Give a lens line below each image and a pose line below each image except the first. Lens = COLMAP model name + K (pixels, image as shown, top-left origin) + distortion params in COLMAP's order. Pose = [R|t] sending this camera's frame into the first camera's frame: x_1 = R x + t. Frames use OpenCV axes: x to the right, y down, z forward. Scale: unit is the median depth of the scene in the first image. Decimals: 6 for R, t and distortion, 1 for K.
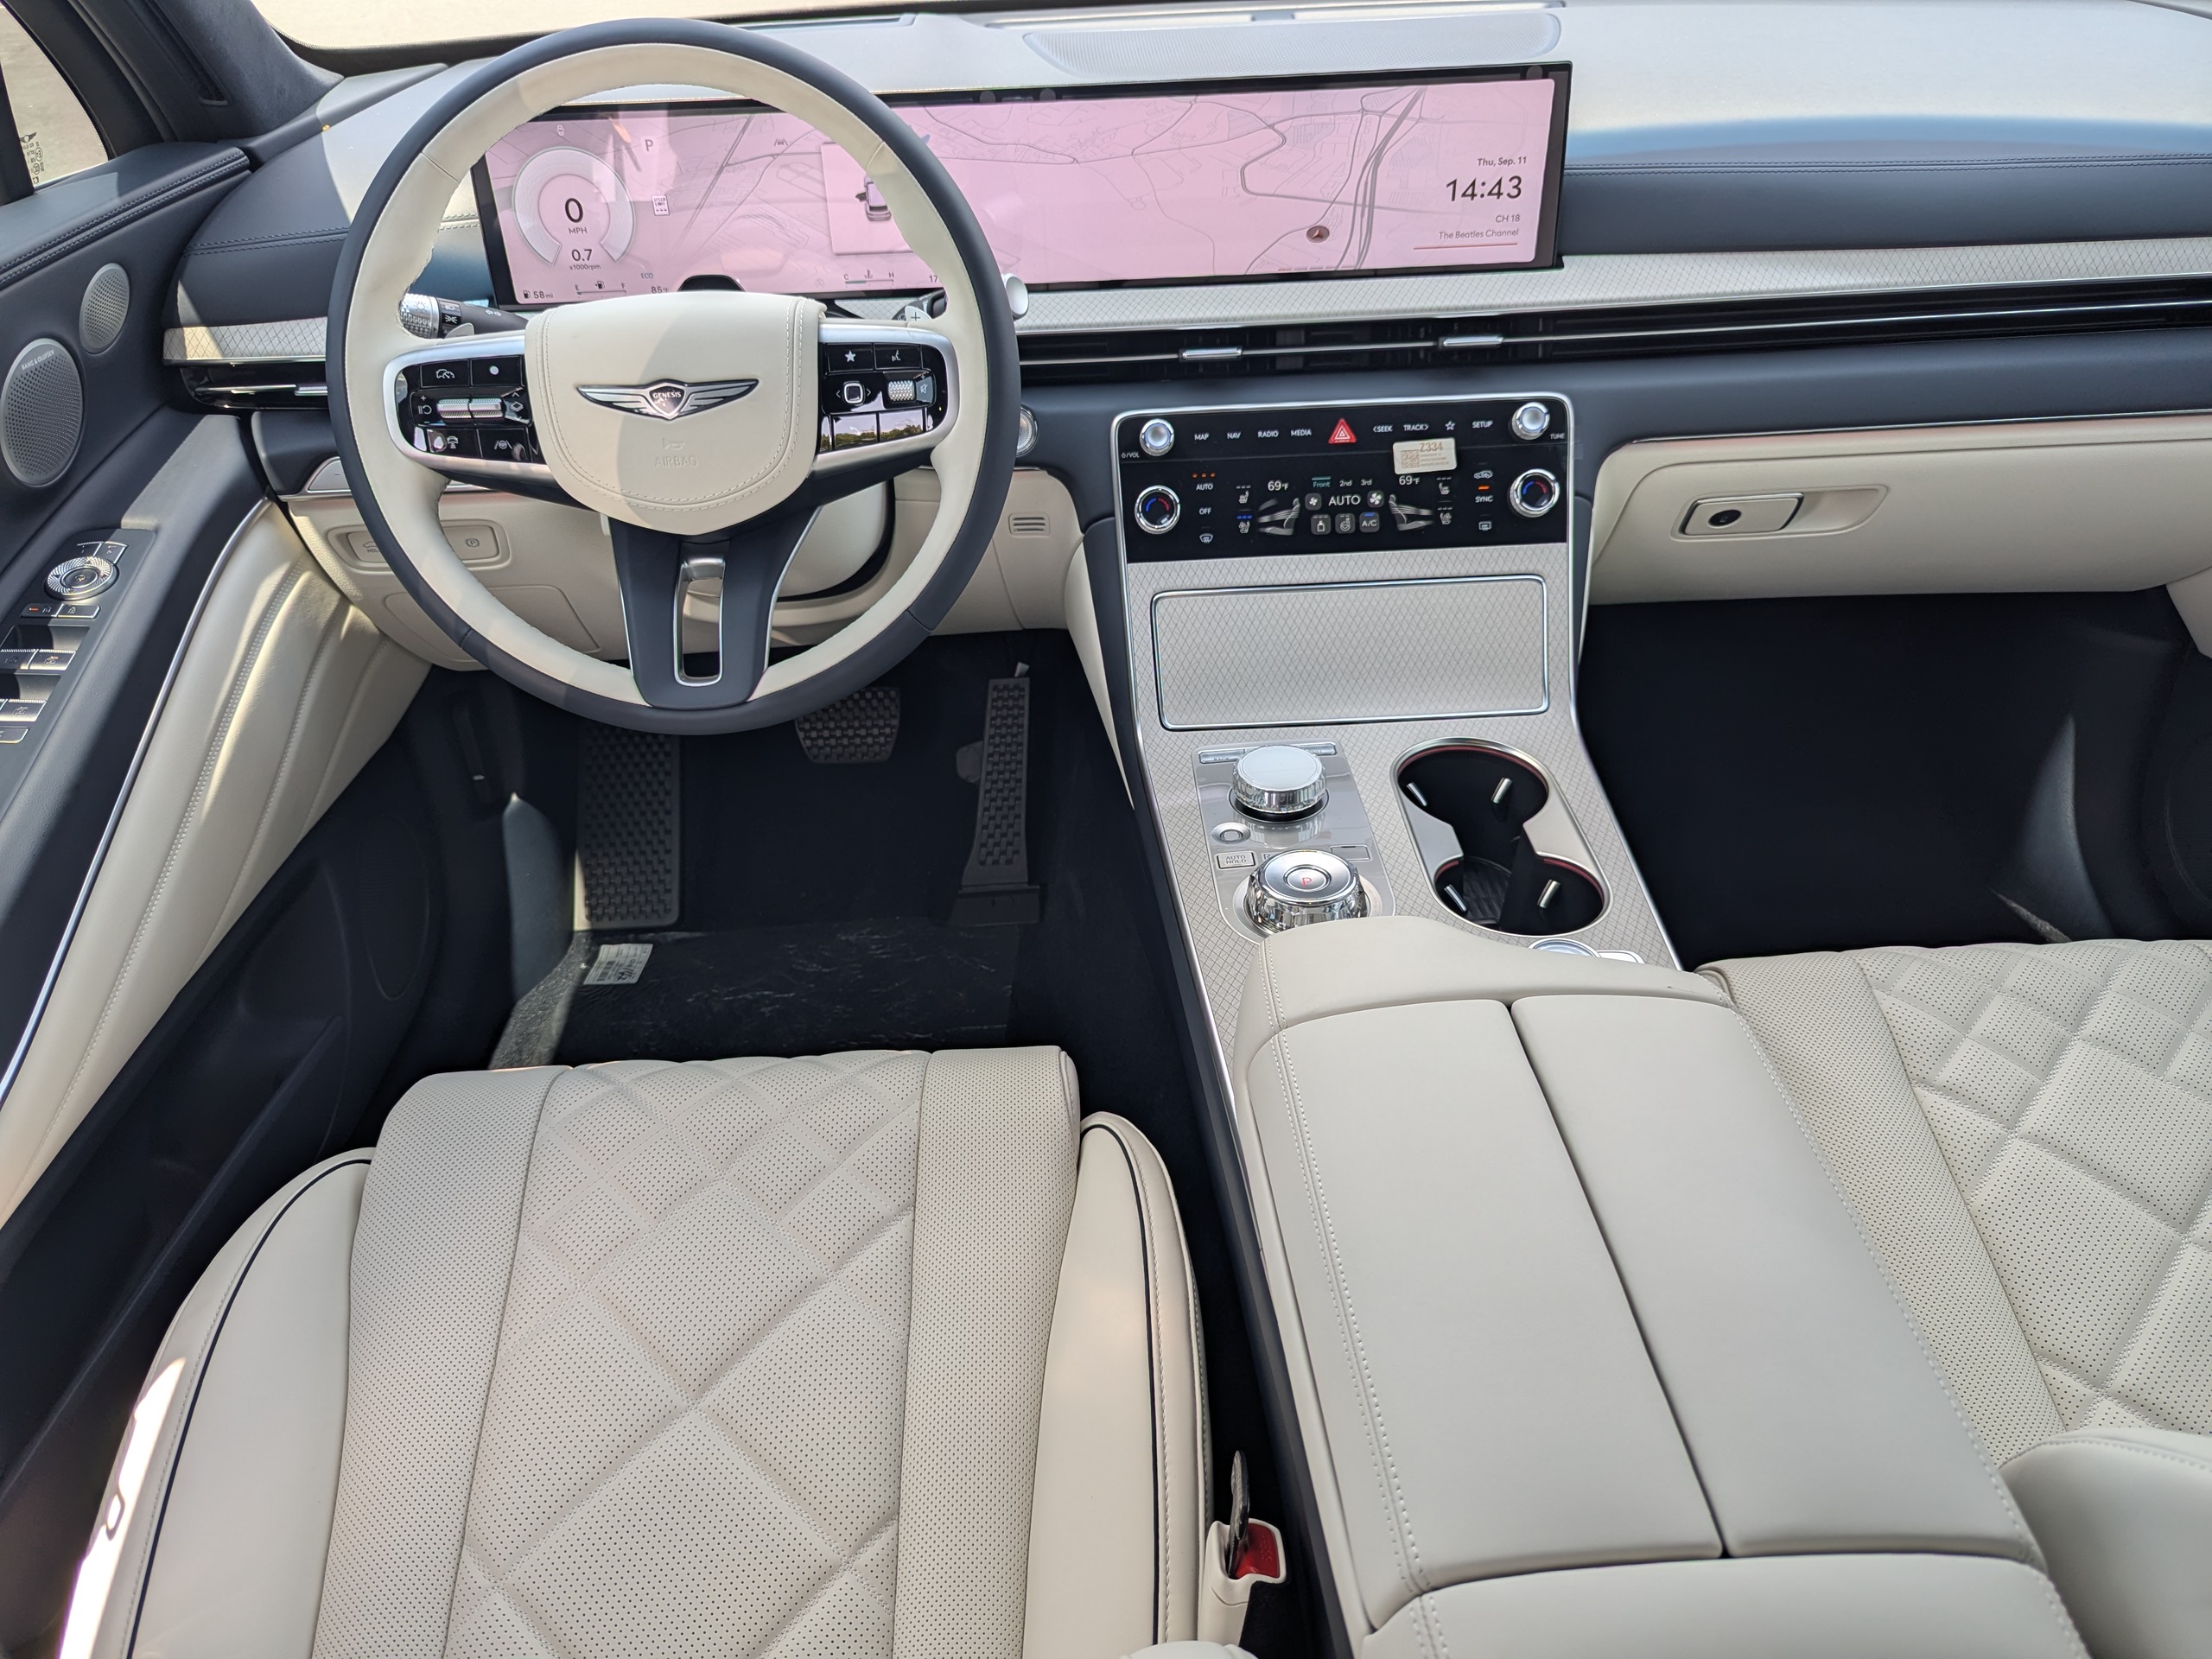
lens RADIAL K [[1614.3, 0, 1085.5], [0, 1614.3, 828.5], [0, 0, 1]] dist [0.024885, -0.024920]
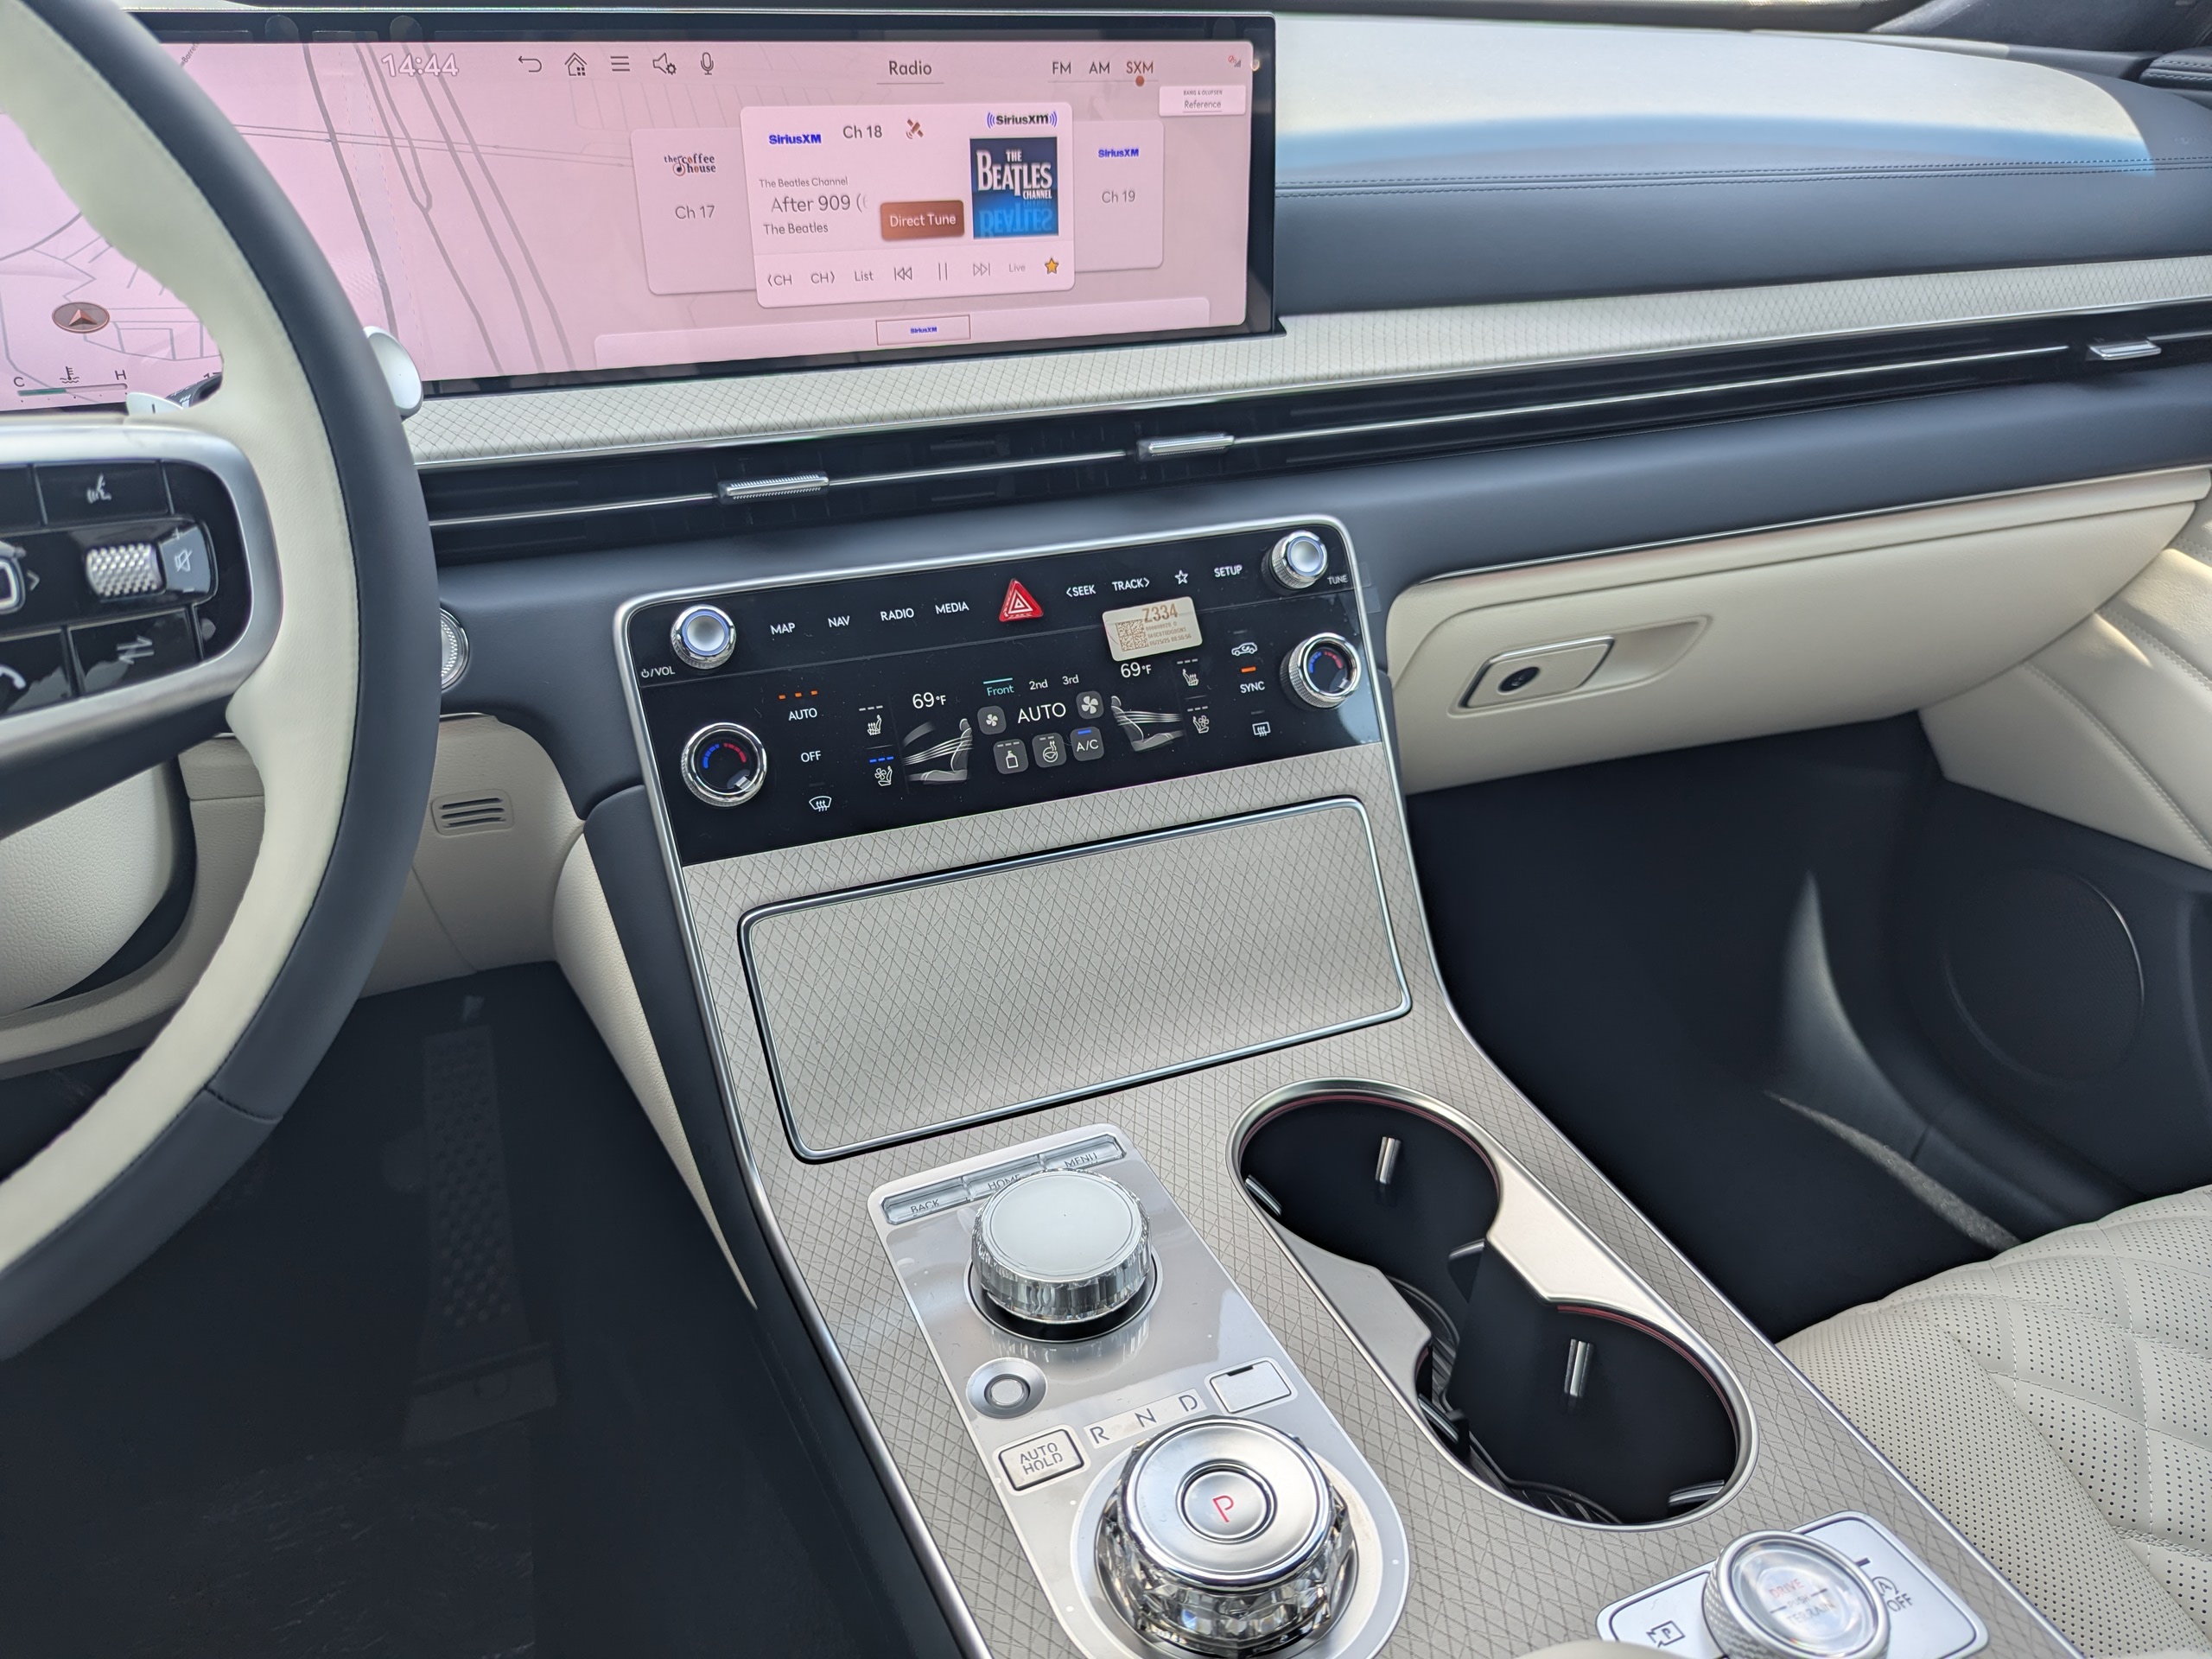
lens RADIAL K [[1614.3, 0, 1106.8], [0, 1614.3, 844.6], [0, 0, 1]] dist [0.024885, -0.024920]
pose [[0.929742, -0.133135, 0.343299, -0.027025], [0.169711, 0.982350, -0.078656, -0.104742], [-0.326768, 0.131391, 0.935927, 0.444731]]
